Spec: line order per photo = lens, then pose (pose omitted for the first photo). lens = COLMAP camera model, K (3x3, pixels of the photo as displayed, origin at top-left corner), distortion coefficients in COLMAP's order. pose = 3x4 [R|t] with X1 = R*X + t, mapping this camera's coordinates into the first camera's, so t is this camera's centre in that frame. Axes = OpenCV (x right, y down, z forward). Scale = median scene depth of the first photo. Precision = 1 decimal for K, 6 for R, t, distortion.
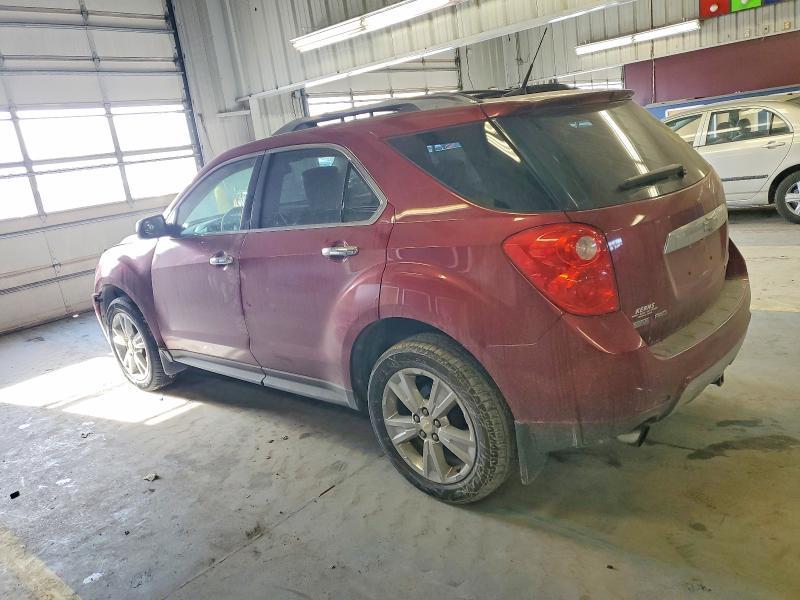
lens RADIAL K [[625.4, 0, 400.0], [0, 625.4, 300.0], [0, 0, 1]] dist [0.017872, 0.000814]
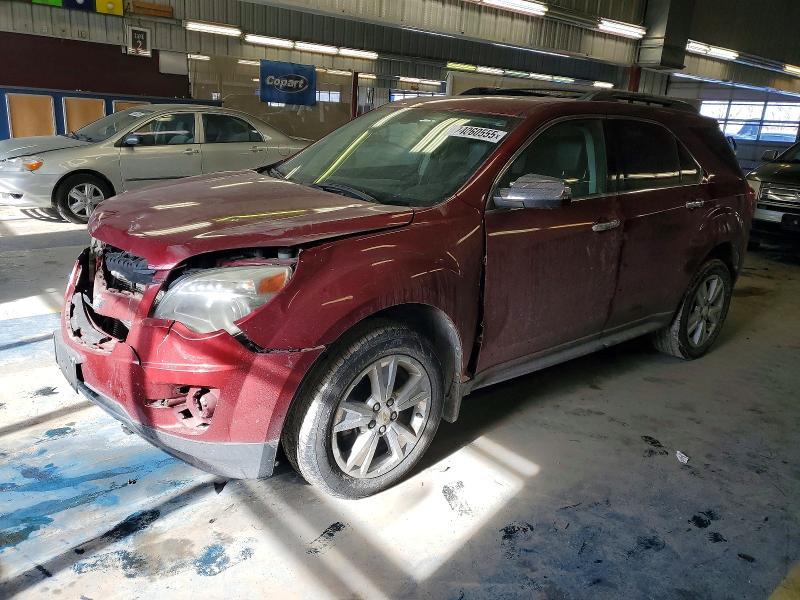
lens RADIAL K [[625.4, 0, 400.0], [0, 625.4, 300.0], [0, 0, 1]] dist [0.017872, 0.000814]
pose [[0.122458, -0.139405, 0.982634, -1.251070], [0.162392, 0.979557, 0.118731, -0.114283], [-0.979098, 0.145033, 0.142592, 1.171839]]
